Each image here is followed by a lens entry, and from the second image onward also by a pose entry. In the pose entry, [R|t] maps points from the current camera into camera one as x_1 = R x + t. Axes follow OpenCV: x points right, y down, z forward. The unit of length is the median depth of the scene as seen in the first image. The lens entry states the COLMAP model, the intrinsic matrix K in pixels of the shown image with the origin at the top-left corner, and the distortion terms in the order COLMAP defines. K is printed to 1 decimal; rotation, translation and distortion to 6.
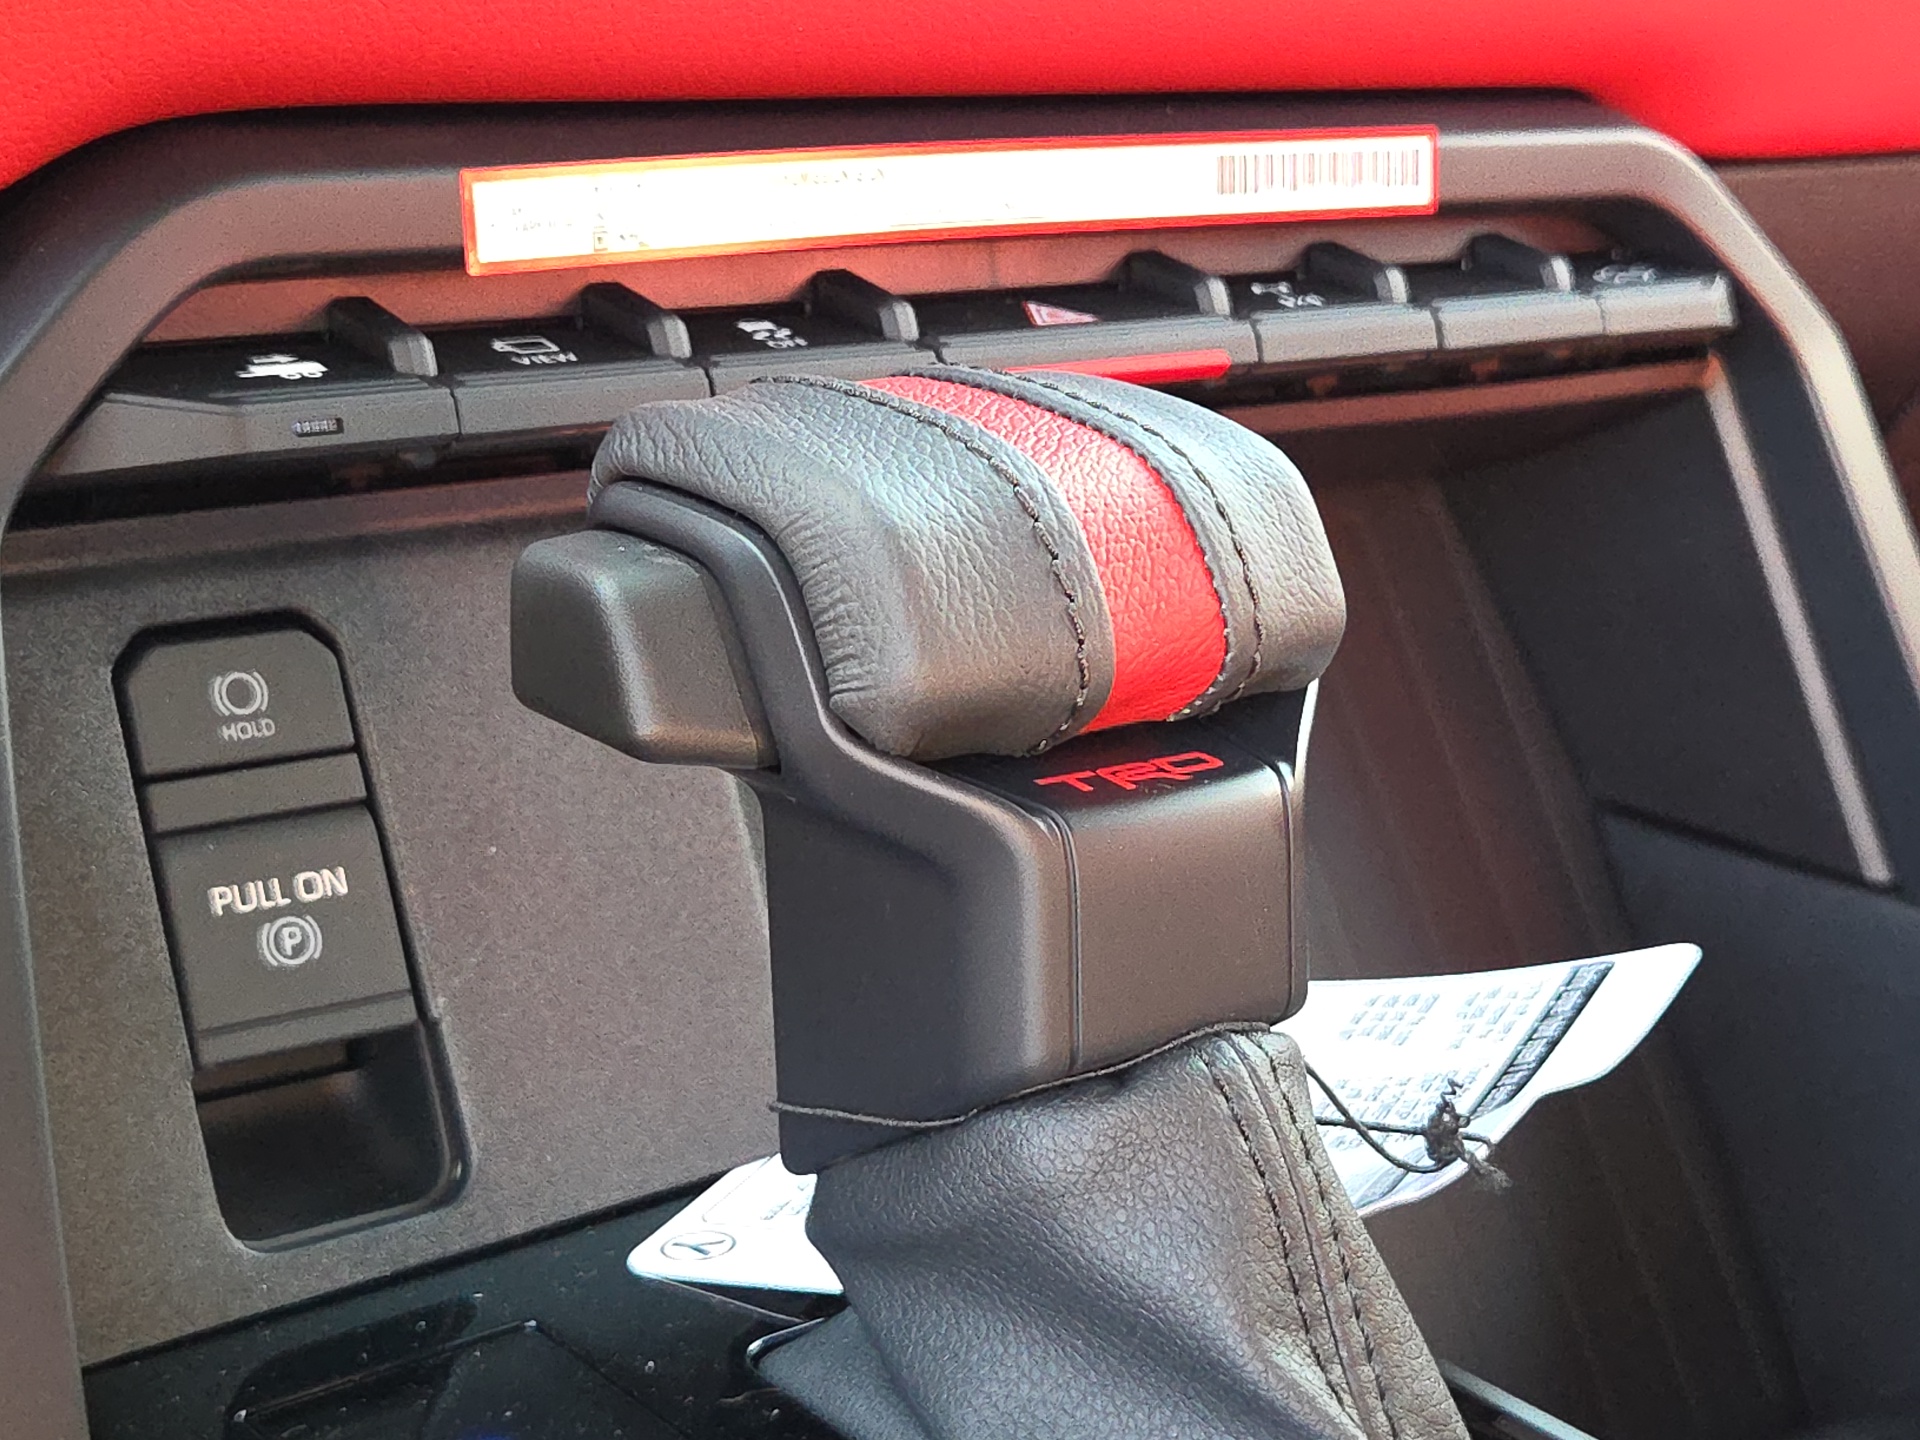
lens RADIAL K [[3213.9, 0, 948.1], [0, 3213.9, 702.7], [0, 0, 1]] dist [0.121738, 0.000000]
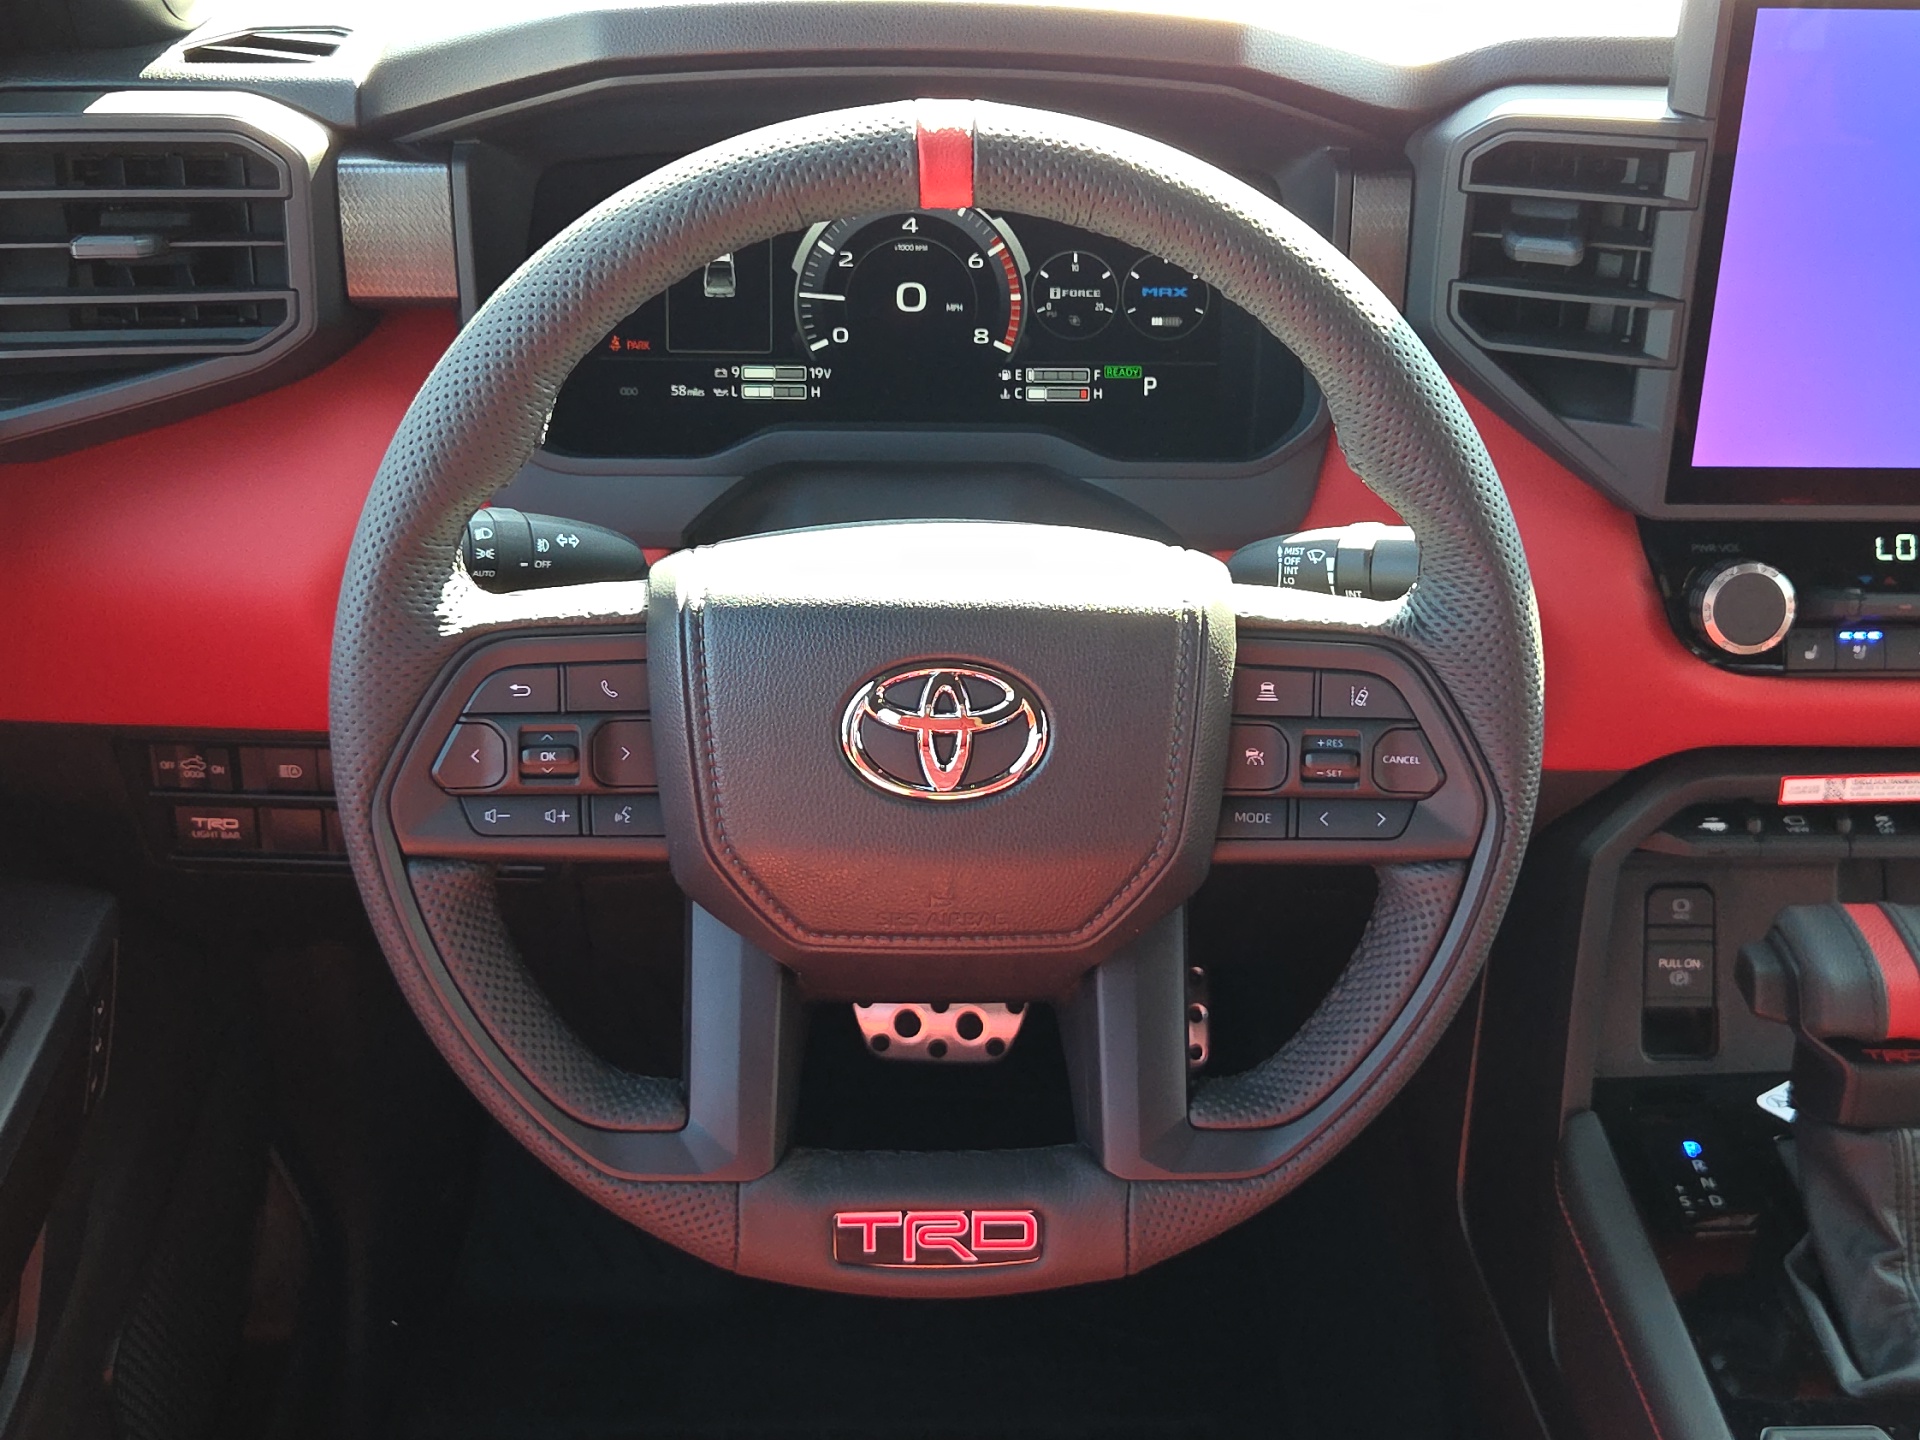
lens RADIAL K [[2395.8, 0, 920.8], [0, 2395.8, 692.8], [0, 0, 1]] dist [0.092451, 0.000000]
pose [[0.808972, 0.264796, -0.524831, 0.424936], [-0.135717, 0.952812, 0.271533, -0.818426], [0.571966, -0.148434, 0.806736, -1.535257]]
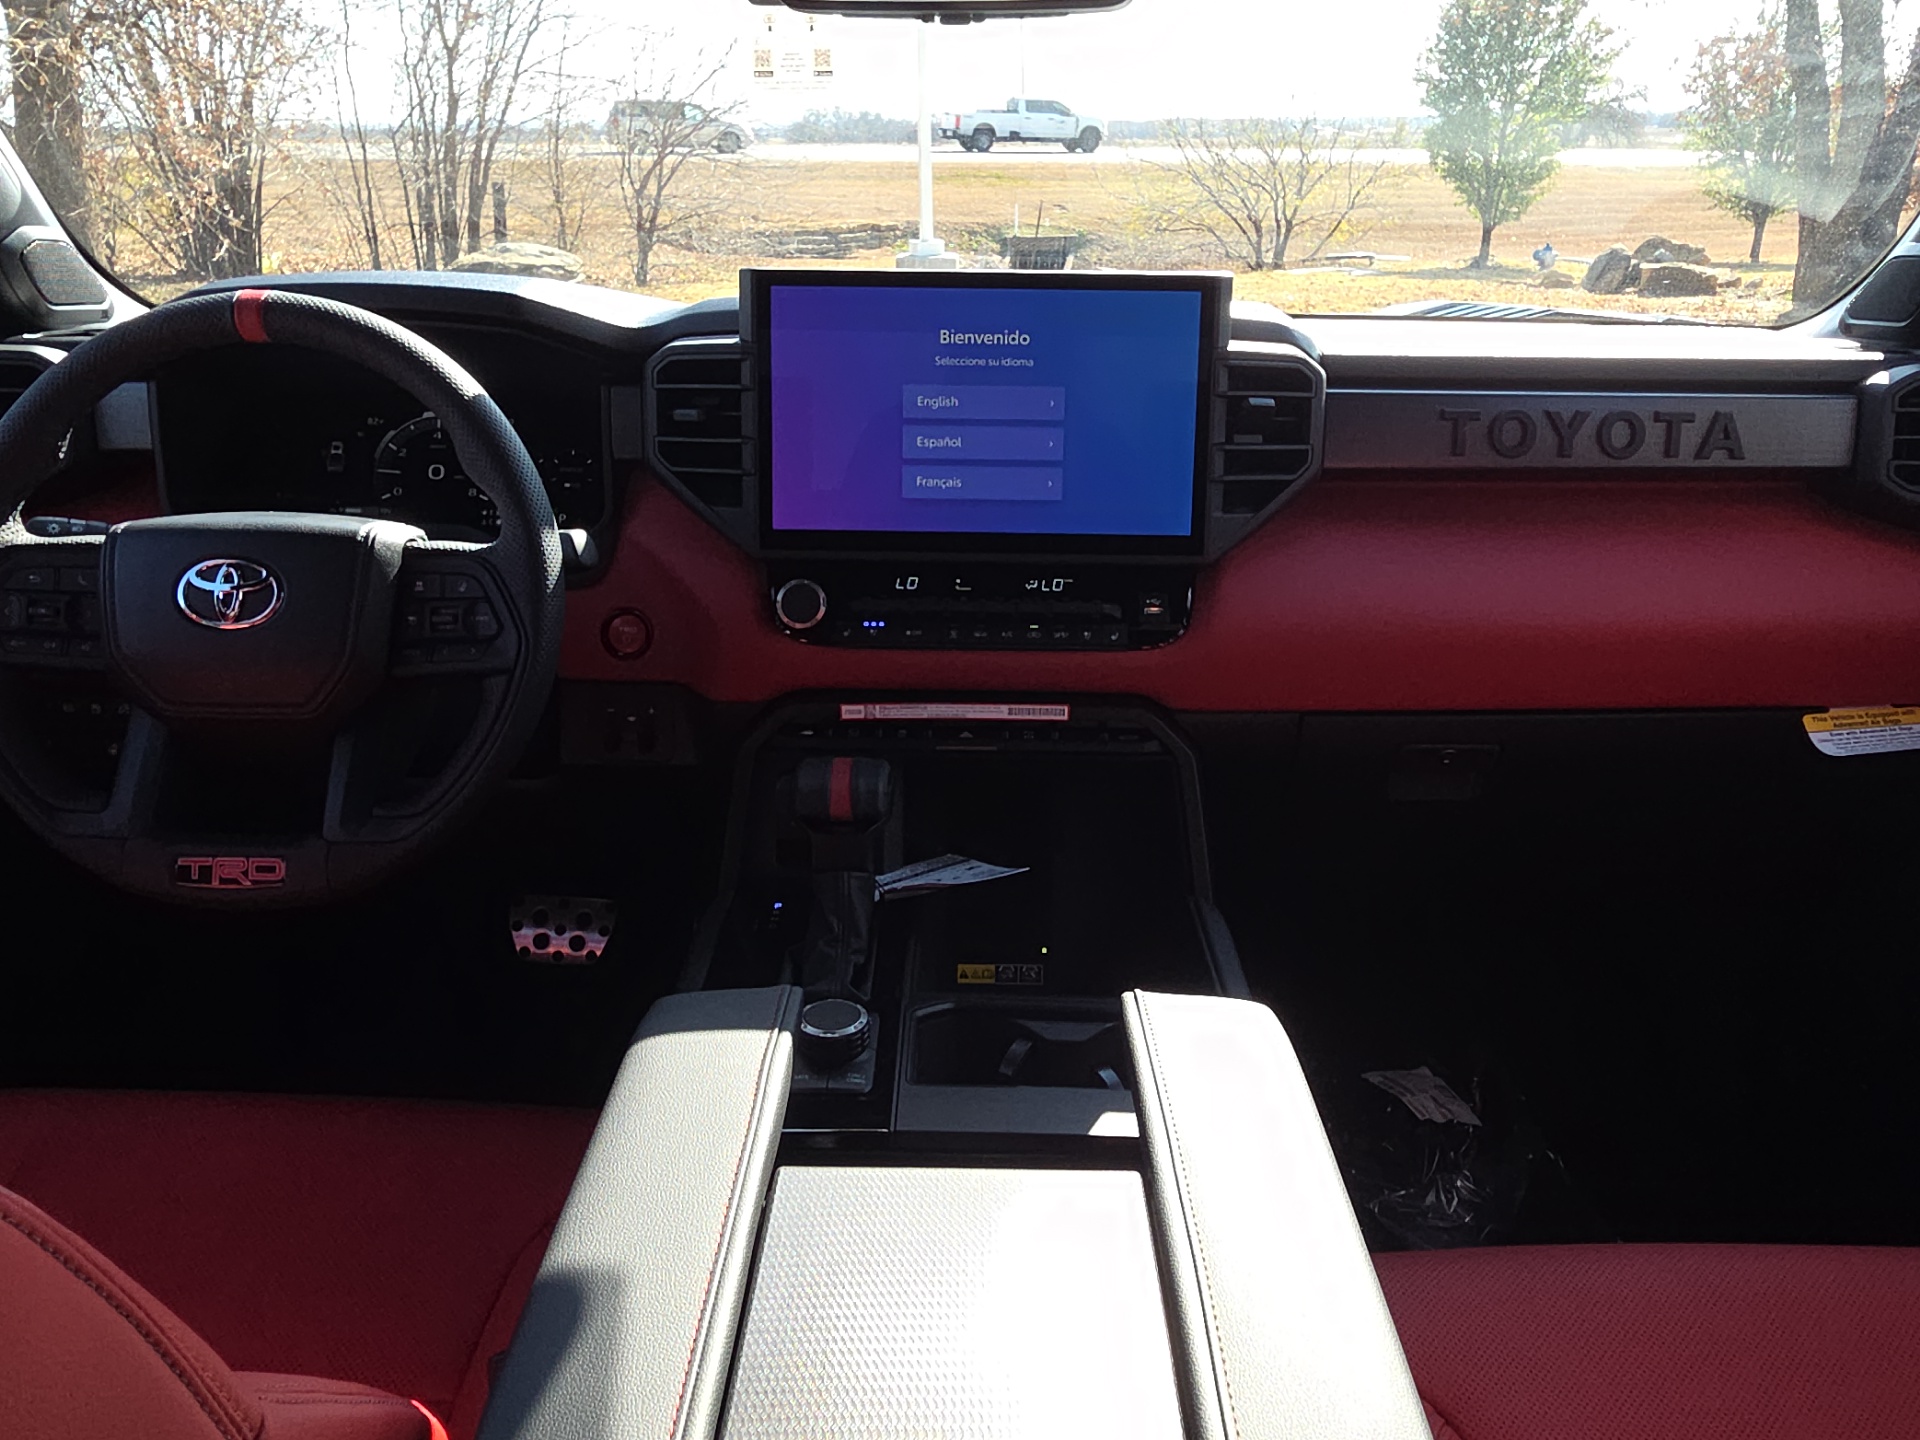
lens RADIAL K [[1535.9, 0, 978.4], [0, 1535.9, 715.3], [0, 0, 1]] dist [-0.011465, 0.026559]
pose [[0.768975, 0.175779, -0.614638, 1.858523], [-0.138496, 0.984428, 0.108262, -0.498809], [0.624097, 0.001874, 0.781345, -1.110143]]
